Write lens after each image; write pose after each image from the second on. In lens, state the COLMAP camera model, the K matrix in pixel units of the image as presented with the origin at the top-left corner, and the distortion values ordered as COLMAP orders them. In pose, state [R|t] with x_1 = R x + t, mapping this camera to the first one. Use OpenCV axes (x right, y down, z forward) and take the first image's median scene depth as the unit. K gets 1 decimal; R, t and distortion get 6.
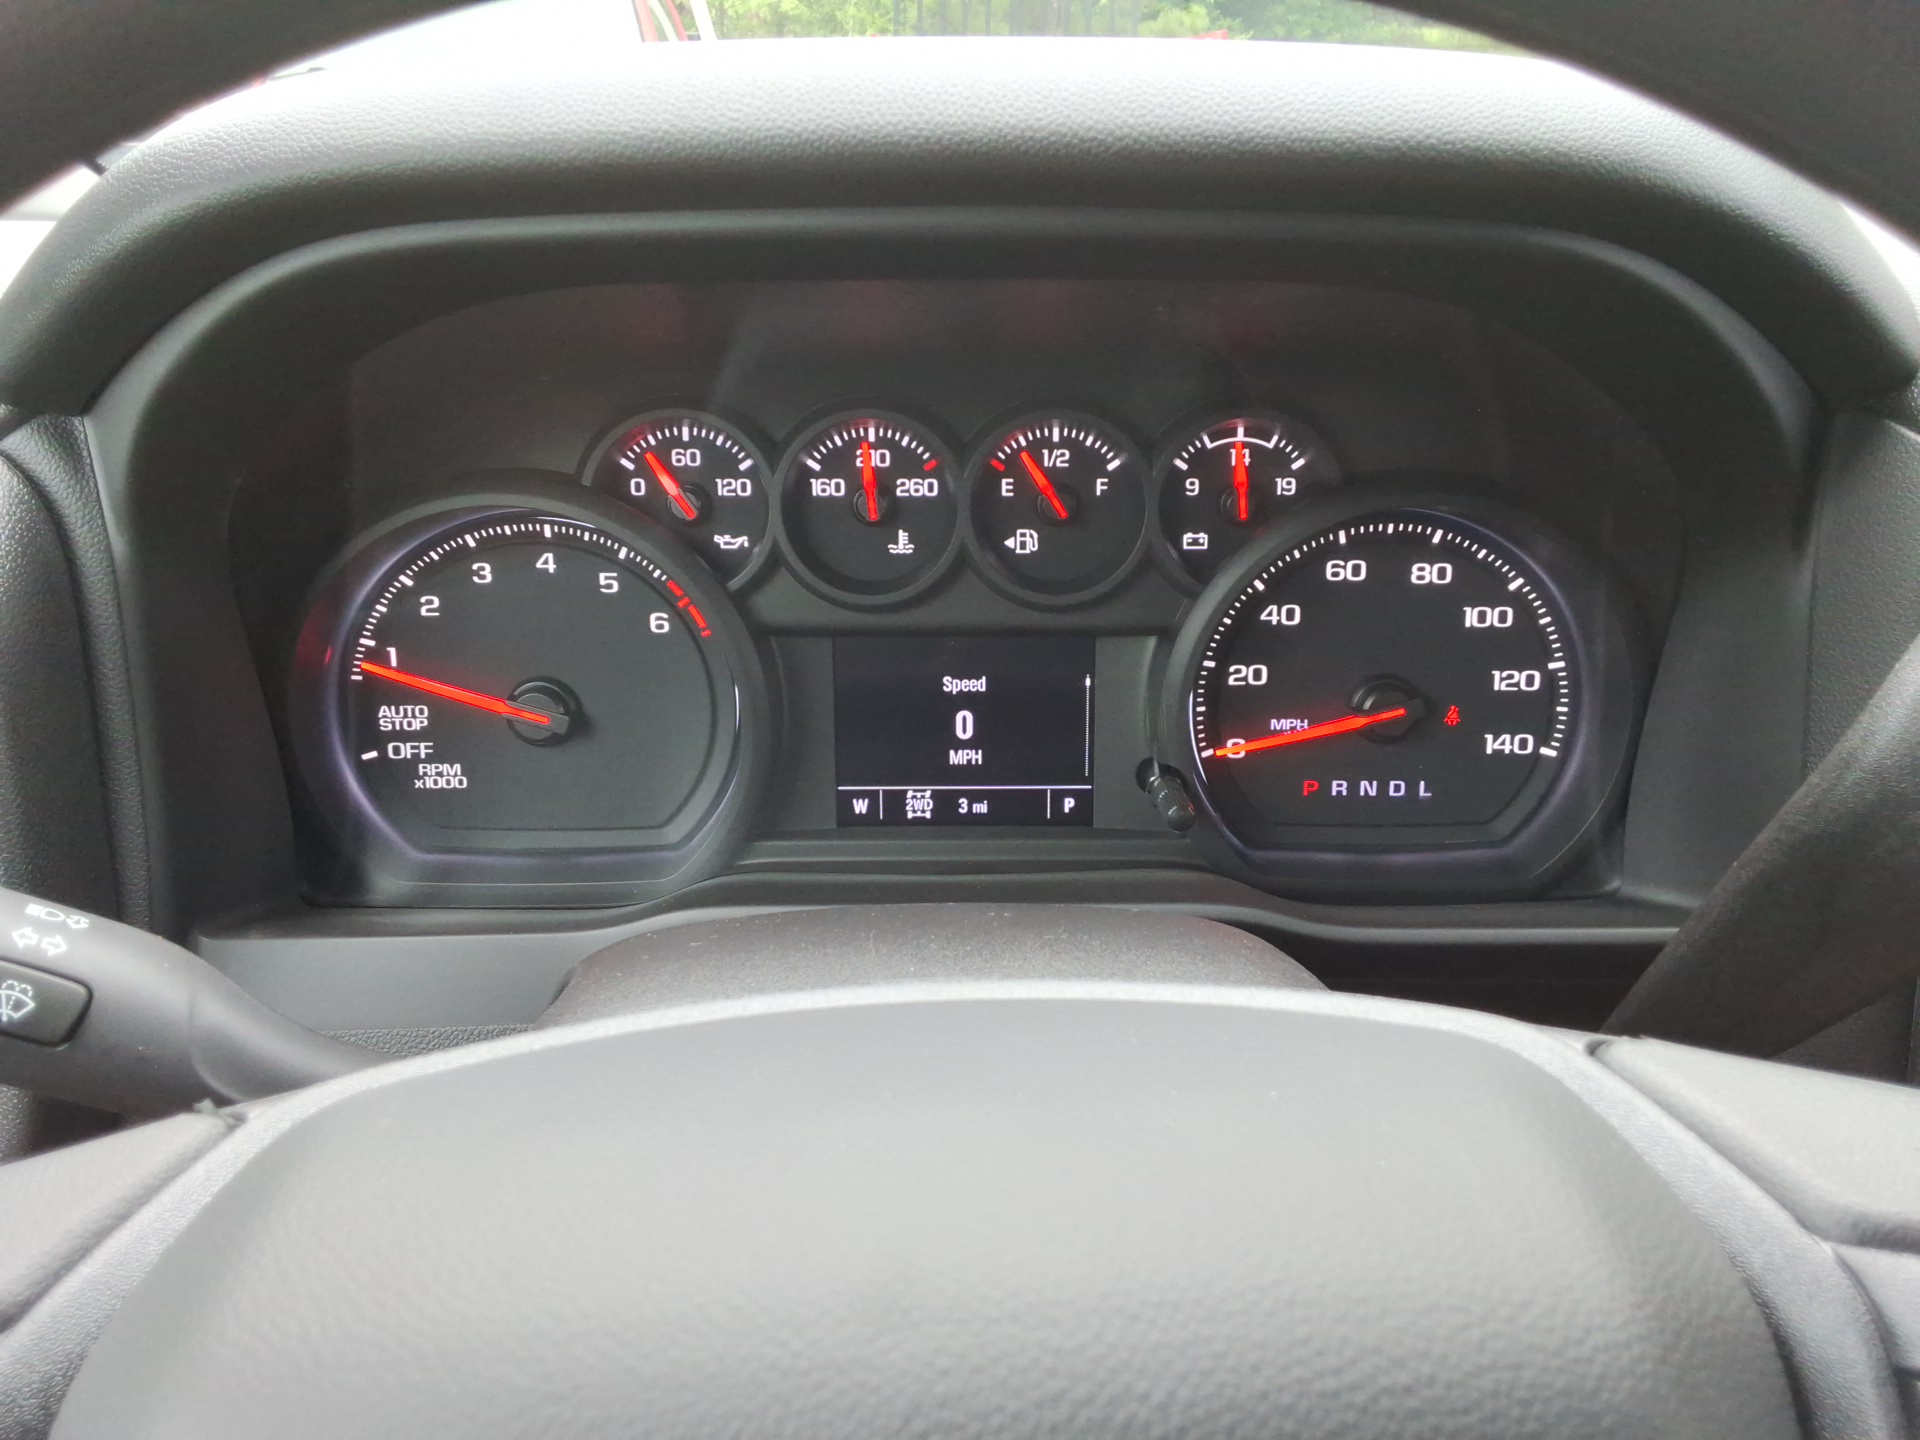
lens RADIAL K [[1591.8, 0, 987.1], [0, 1591.8, 690.8], [0, 0, 1]] dist [0.128010, -0.173106]
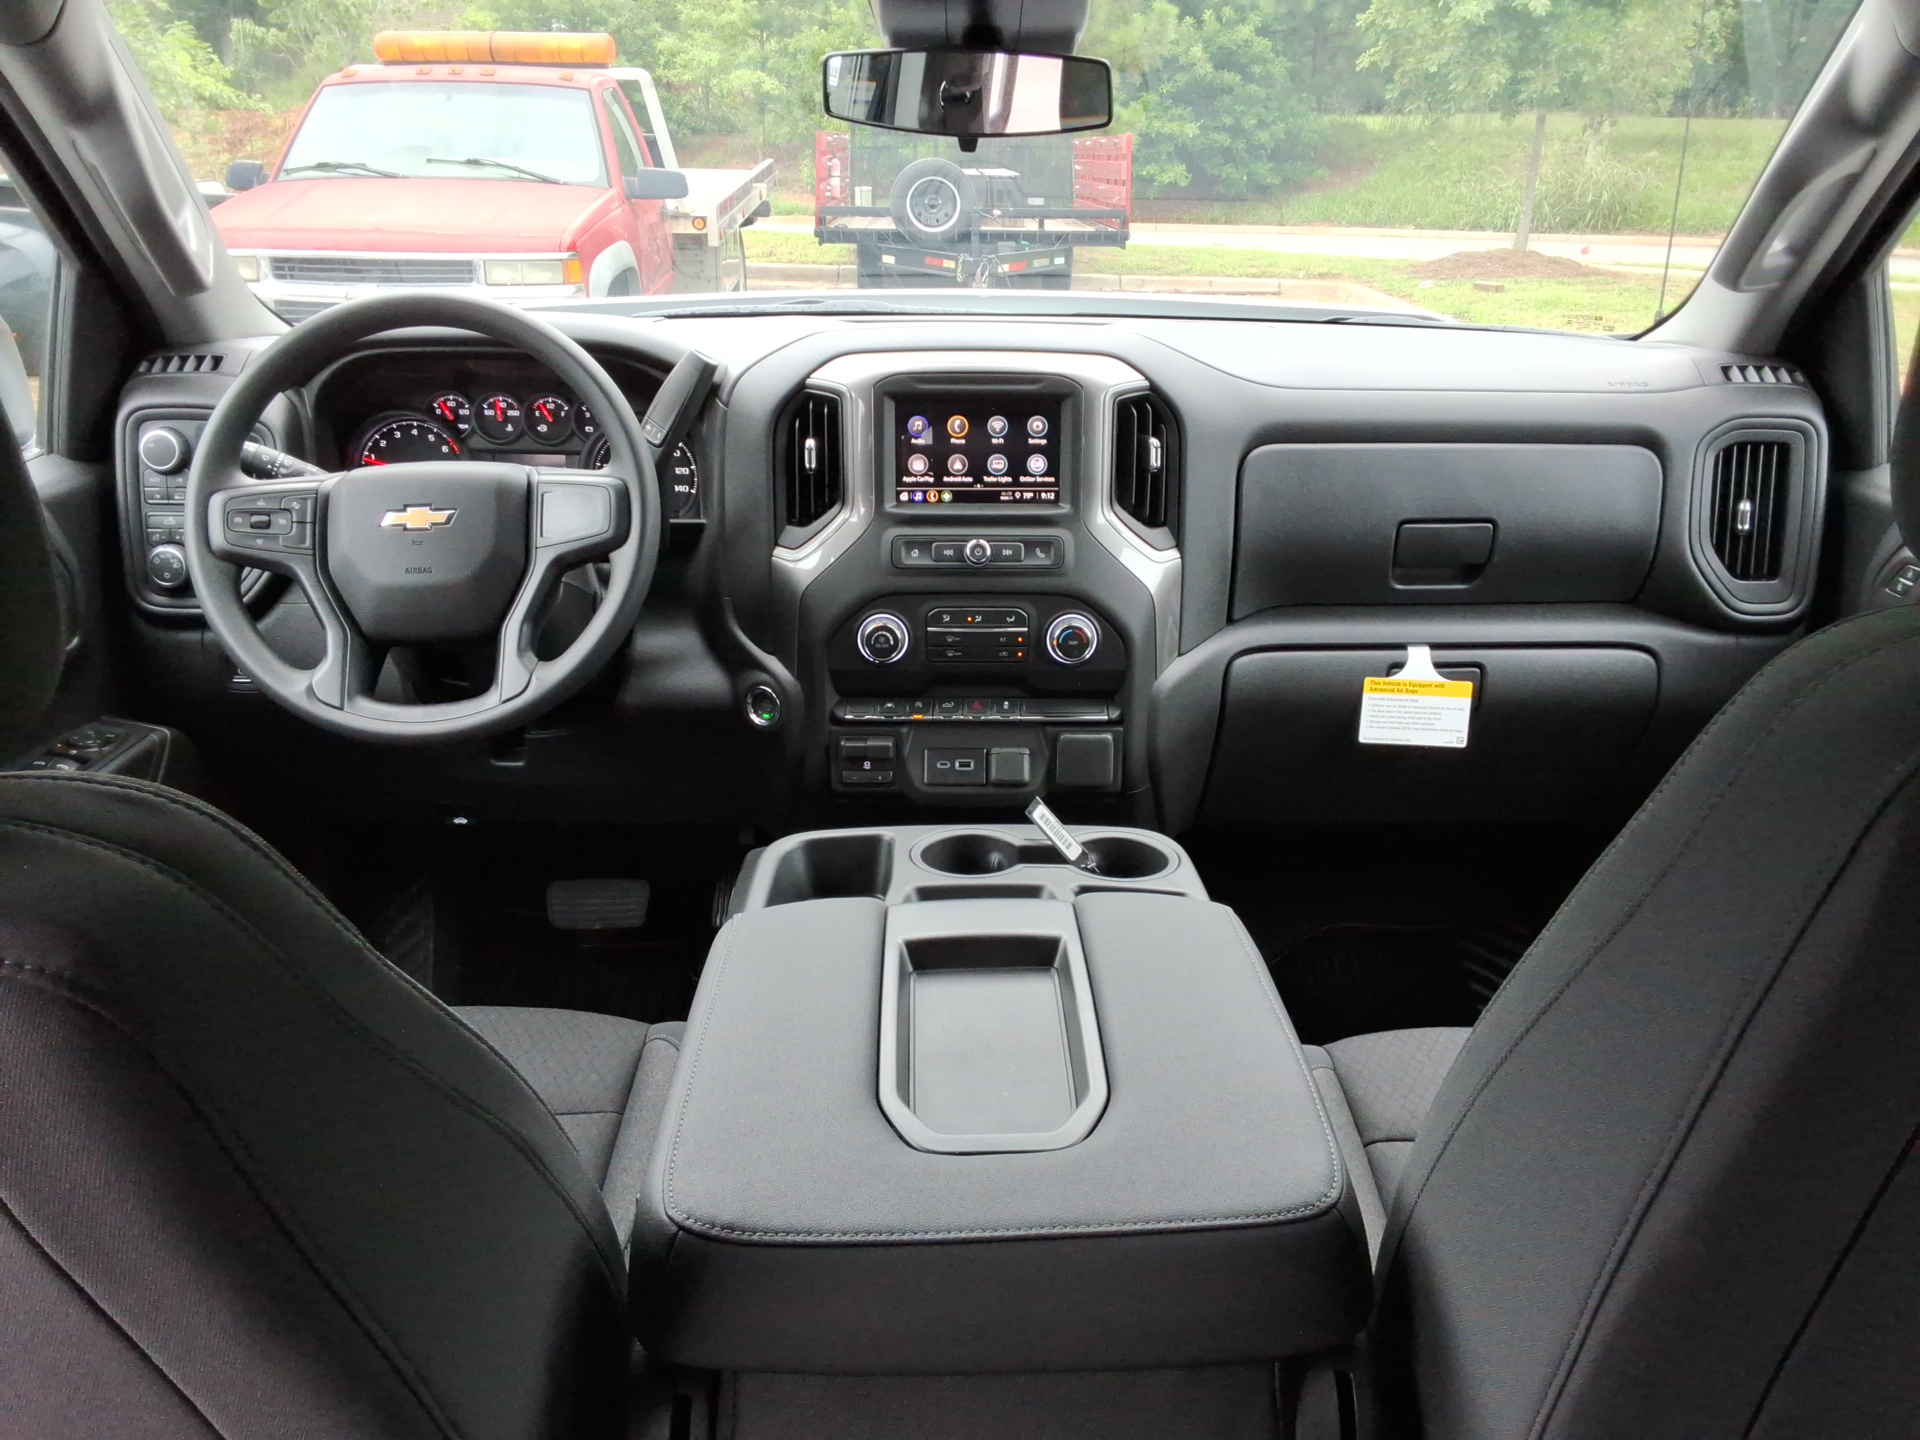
lens RADIAL K [[1558.1, 0, 985.1], [0, 1558.1, 712.5], [0, 0, 1]] dist [0.117918, -0.202718]
pose [[0.999842, 0.012018, 0.013063, 1.010190], [-0.011743, 0.999712, -0.020918, 0.632288], [-0.013310, 0.020761, 0.999696, -2.671172]]
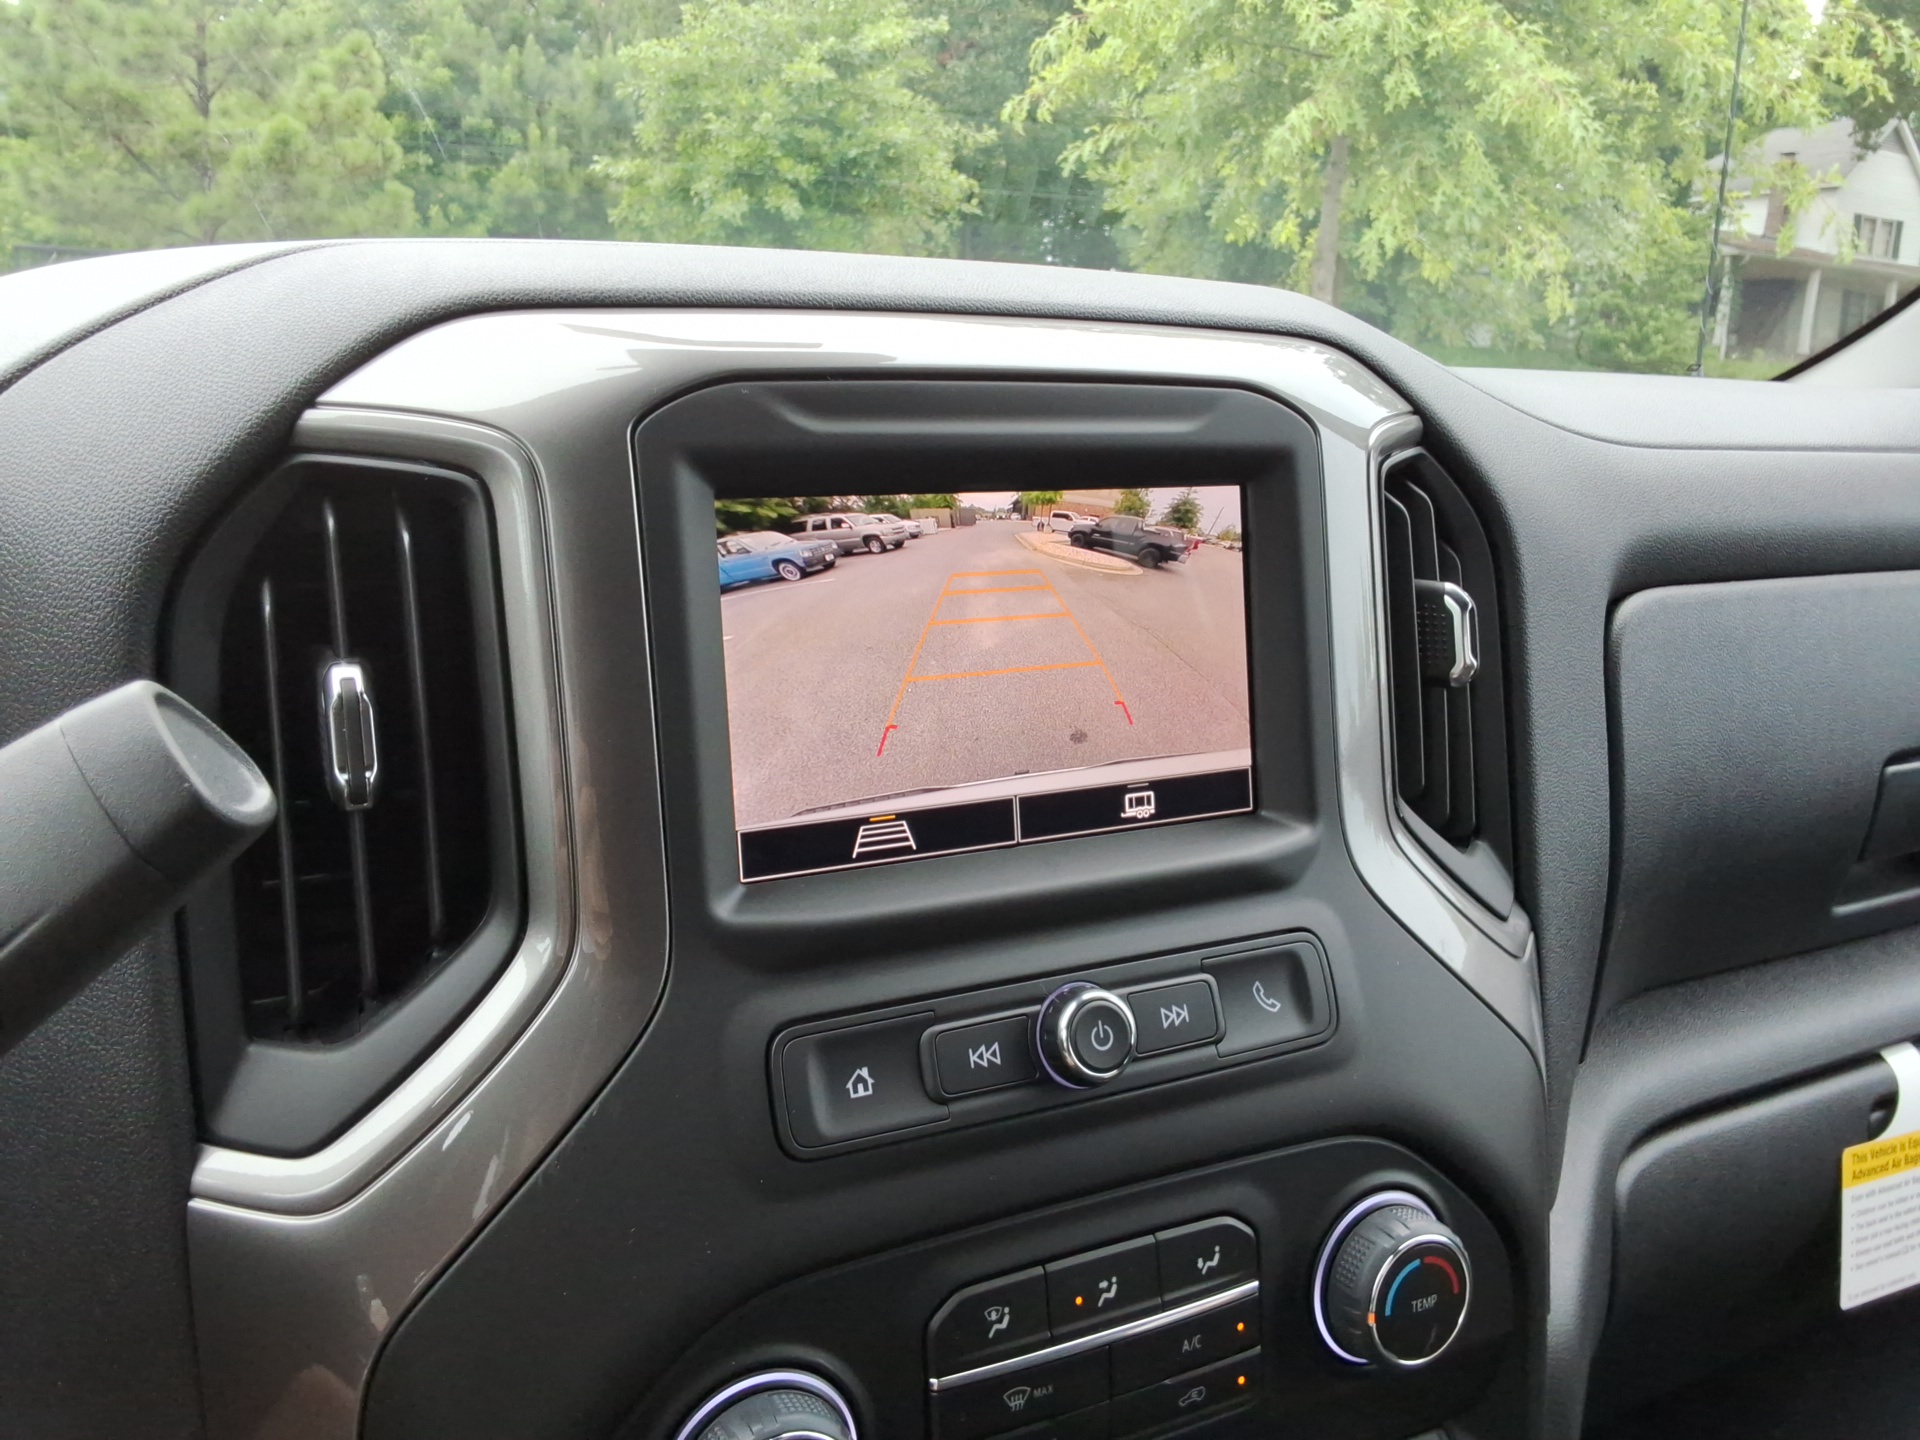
lens RADIAL K [[1558.1, 0, 985.1], [0, 1558.1, 712.5], [0, 0, 1]] dist [0.117918, -0.202718]
pose [[0.891496, -0.069613, 0.447649, 0.601143], [0.134317, 0.984310, -0.114427, 0.131914], [-0.432660, 0.162138, 0.886858, -0.114951]]
